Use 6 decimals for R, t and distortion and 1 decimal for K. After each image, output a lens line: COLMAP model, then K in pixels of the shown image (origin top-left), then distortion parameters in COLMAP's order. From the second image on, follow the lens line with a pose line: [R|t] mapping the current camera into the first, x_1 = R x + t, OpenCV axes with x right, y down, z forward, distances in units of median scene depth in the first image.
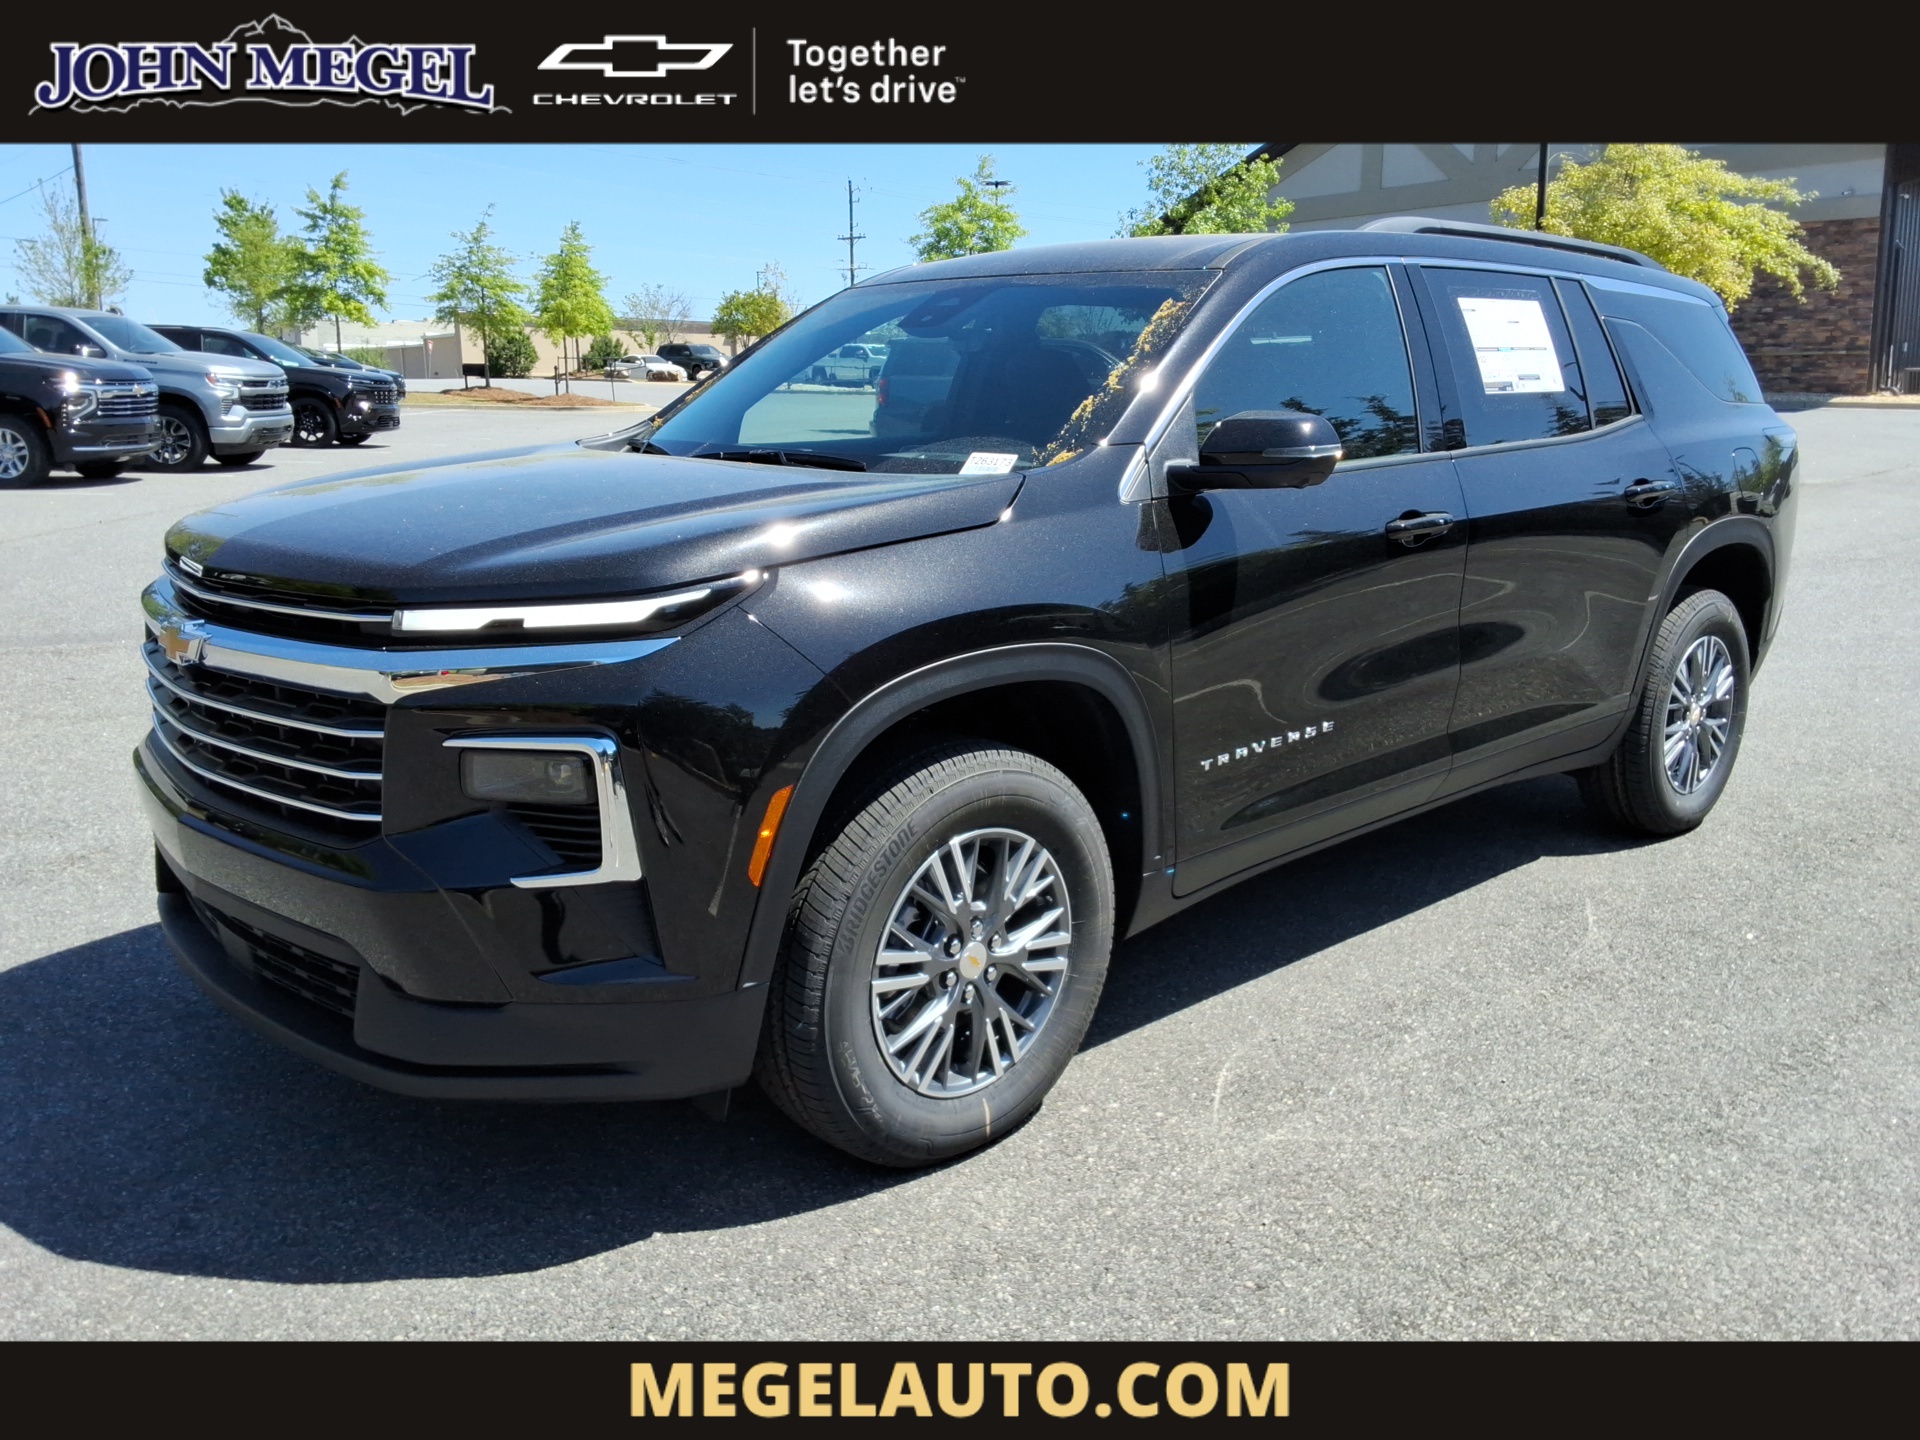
lens RADIAL K [[1553.2, 0, 975.1], [0, 1553.2, 698.7], [0, 0, 1]] dist [0.127905, -0.213744]
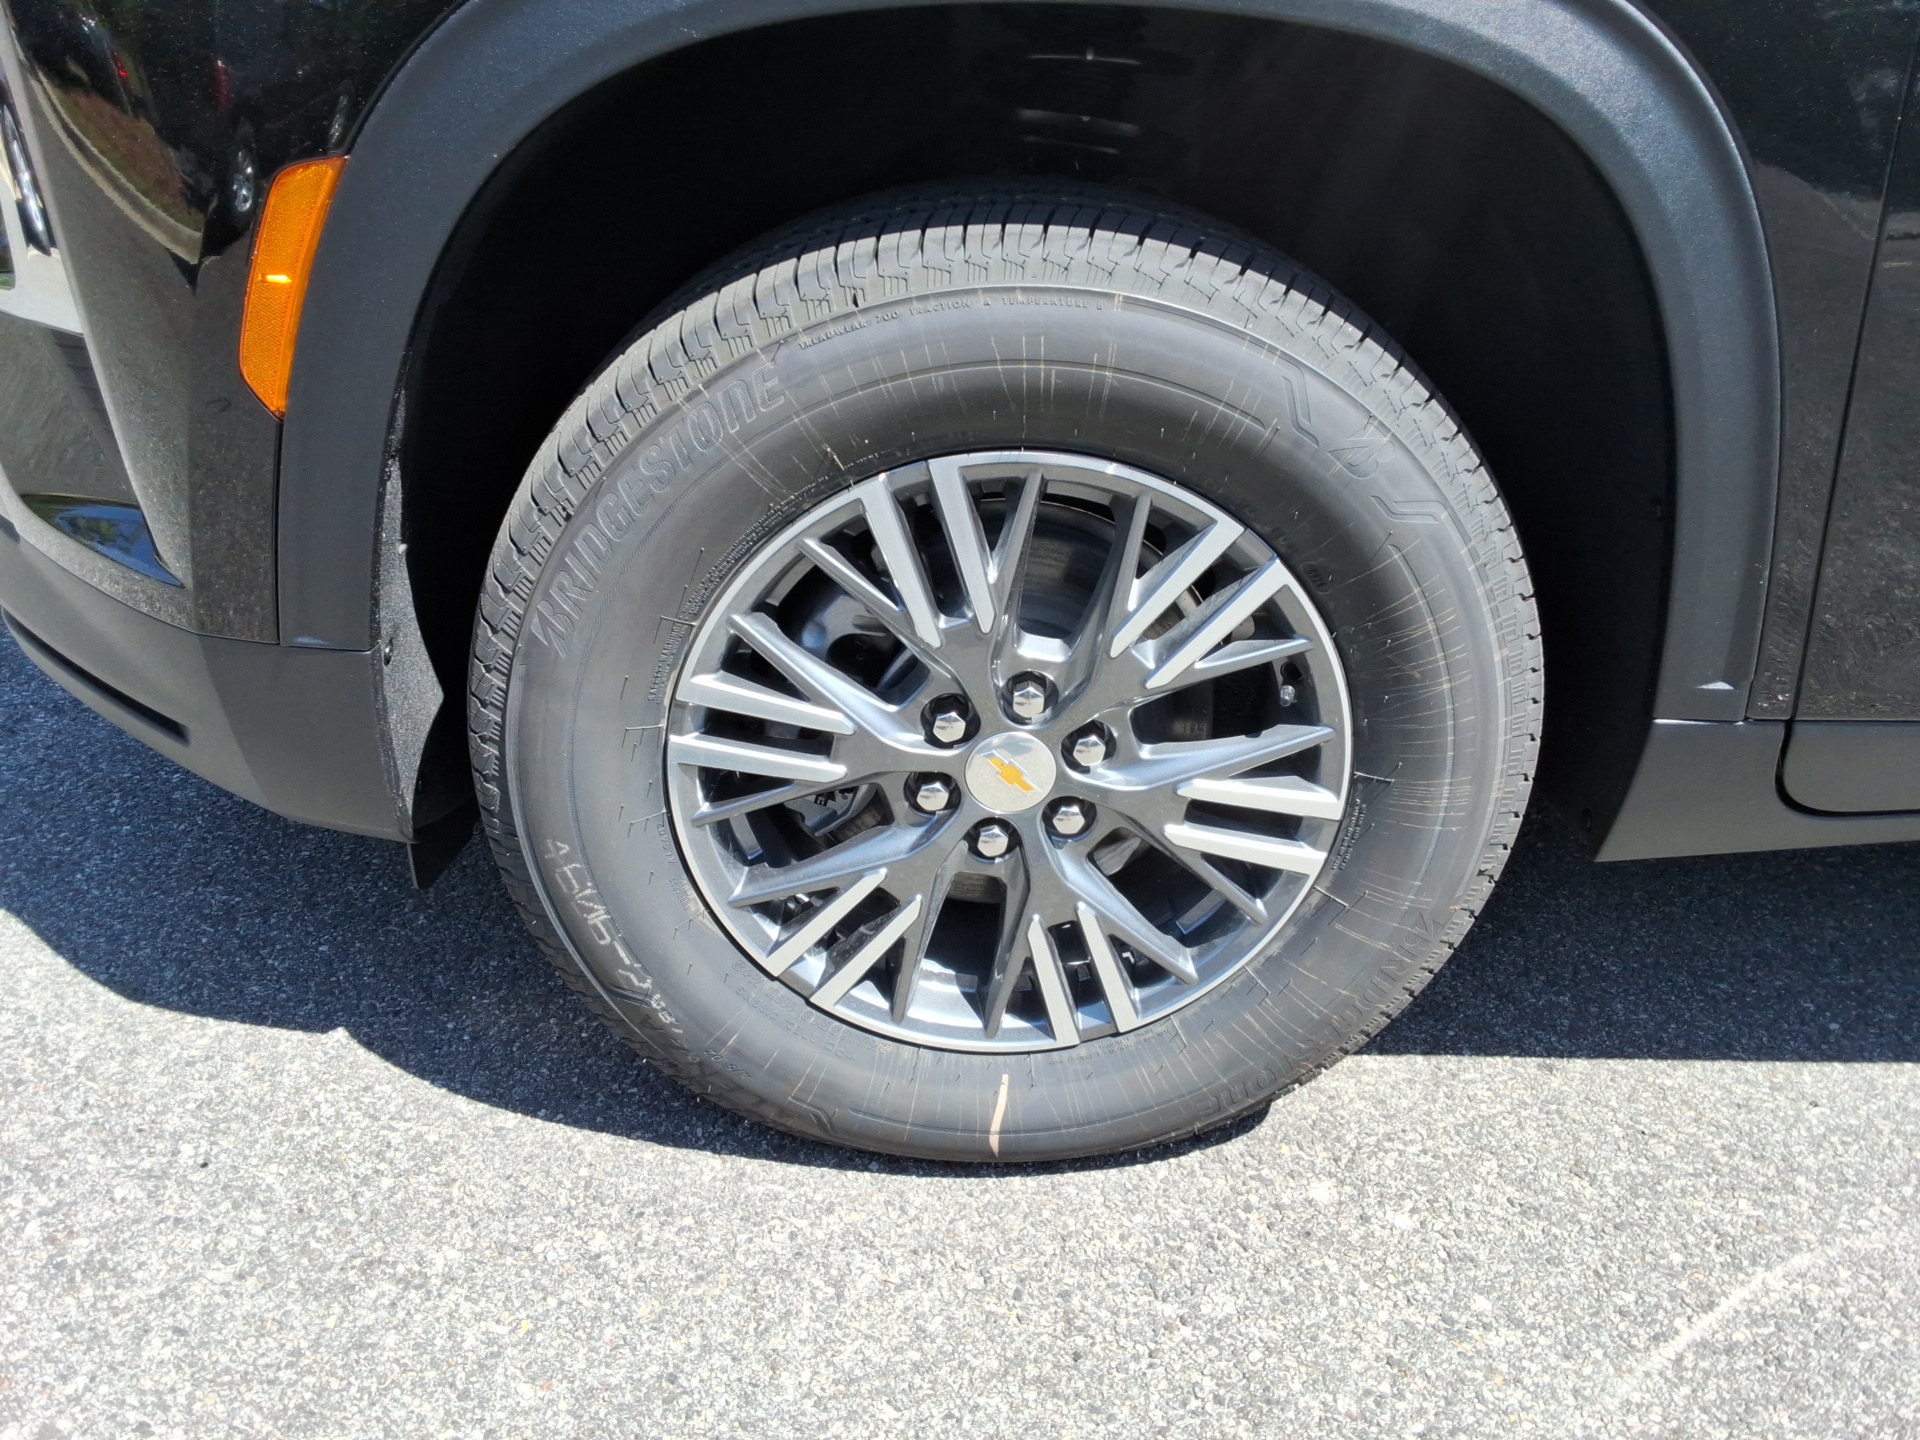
lens RADIAL K [[1553.2, 0, 975.1], [0, 1553.2, 698.7], [0, 0, 1]] dist [0.127905, -0.213744]
pose [[0.747667, 0.324204, -0.579557, 0.182306], [-0.178187, 0.938667, 0.295217, 0.025605], [0.639722, -0.117455, 0.759579, 0.567252]]
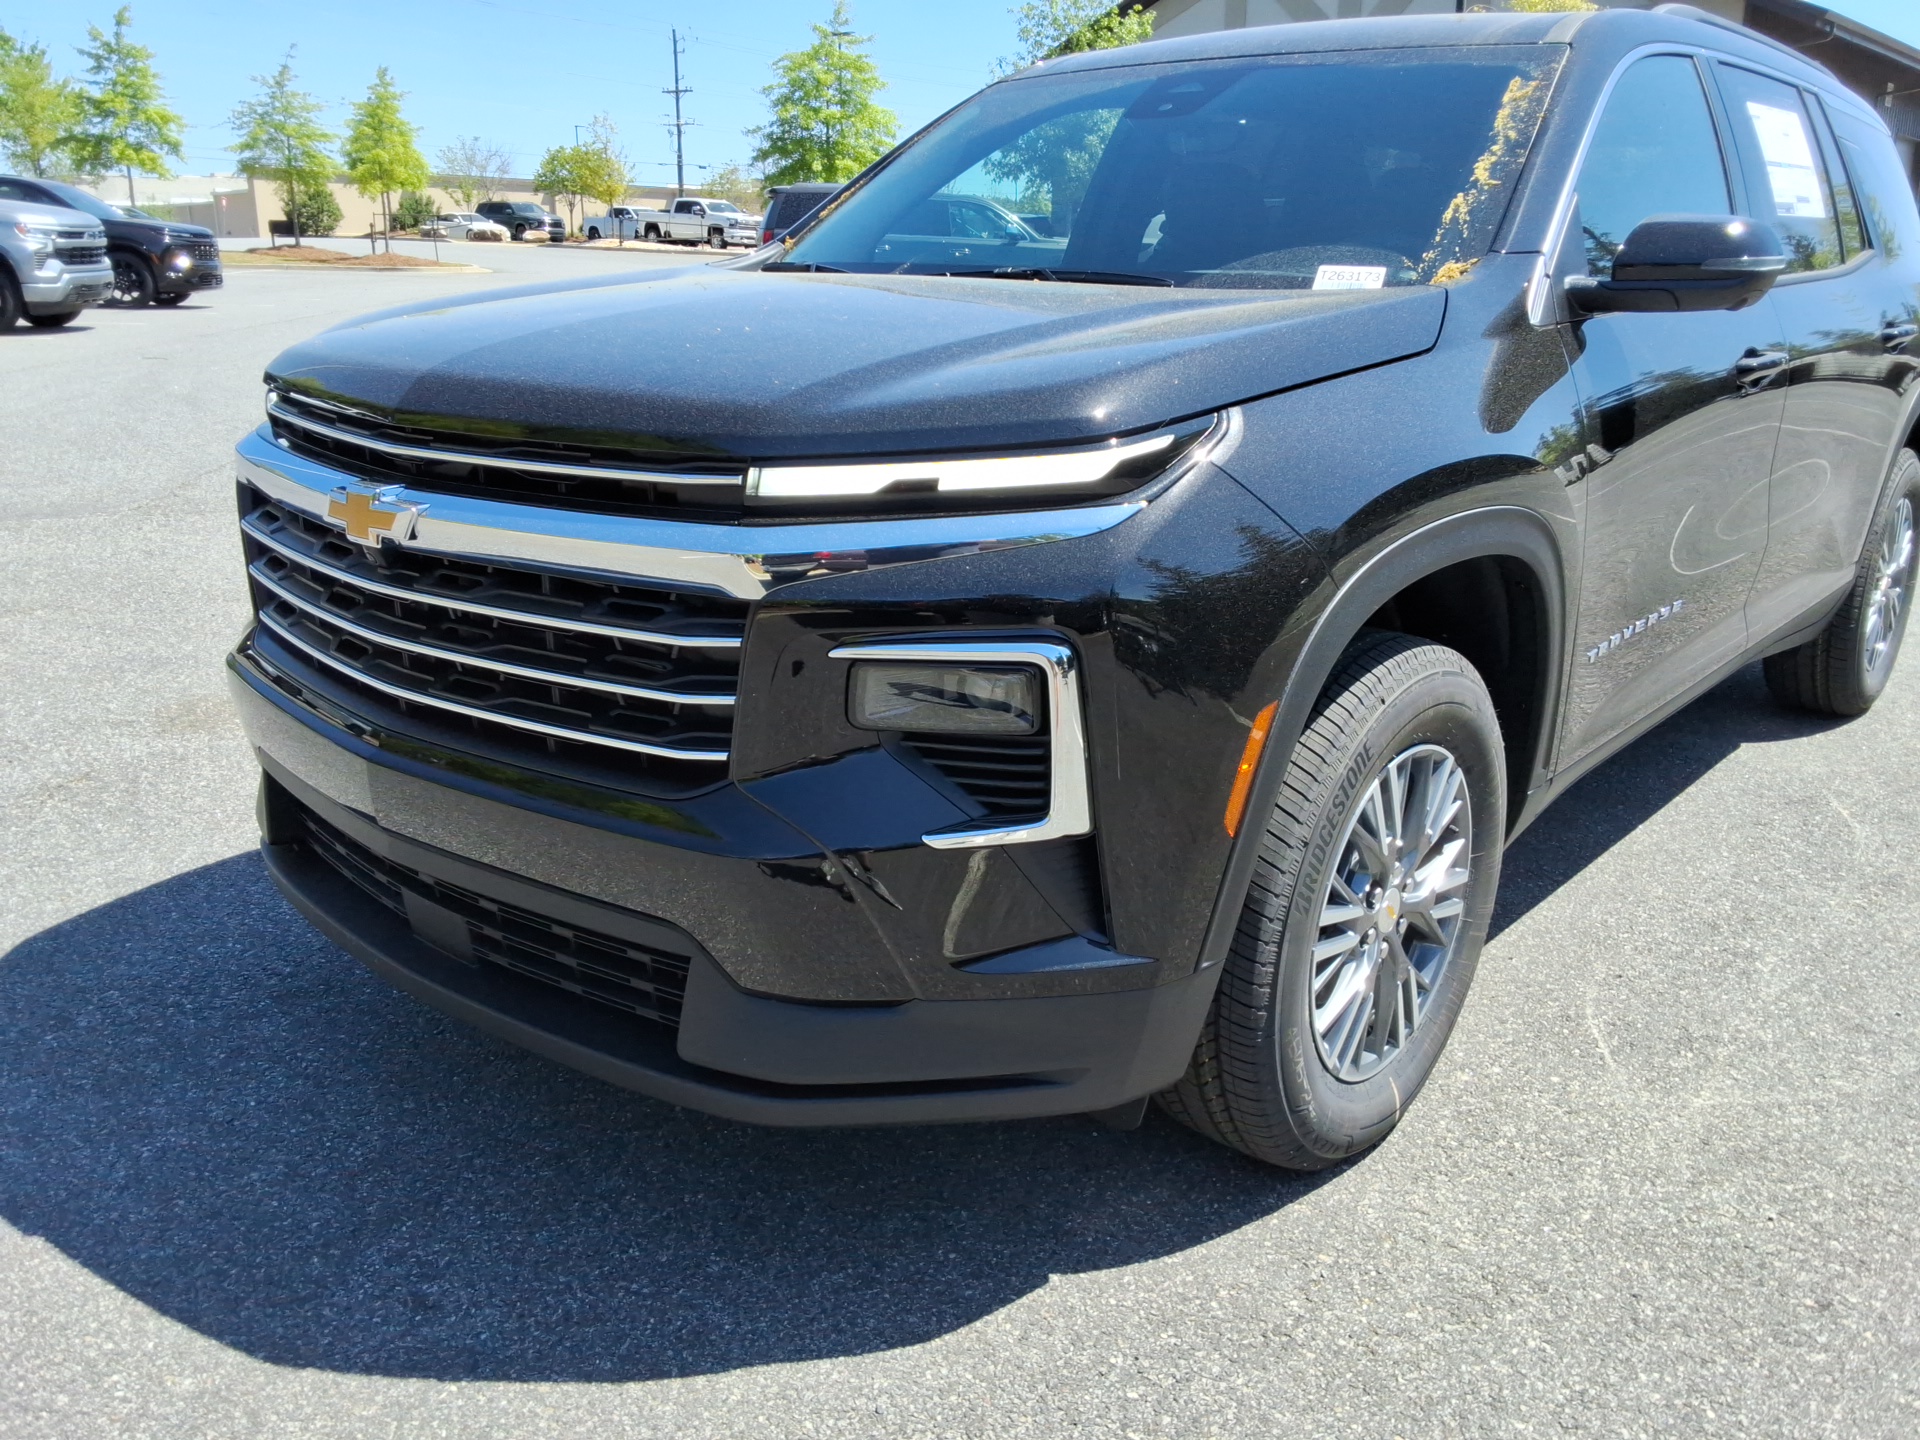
lens RADIAL K [[1553.2, 0, 975.1], [0, 1553.2, 698.7], [0, 0, 1]] dist [0.127905, -0.213744]
pose [[0.994283, -0.020828, 0.104725, -0.241040], [0.012594, 0.996821, 0.078674, -0.004290], [-0.106031, -0.076906, 0.991384, 0.196924]]
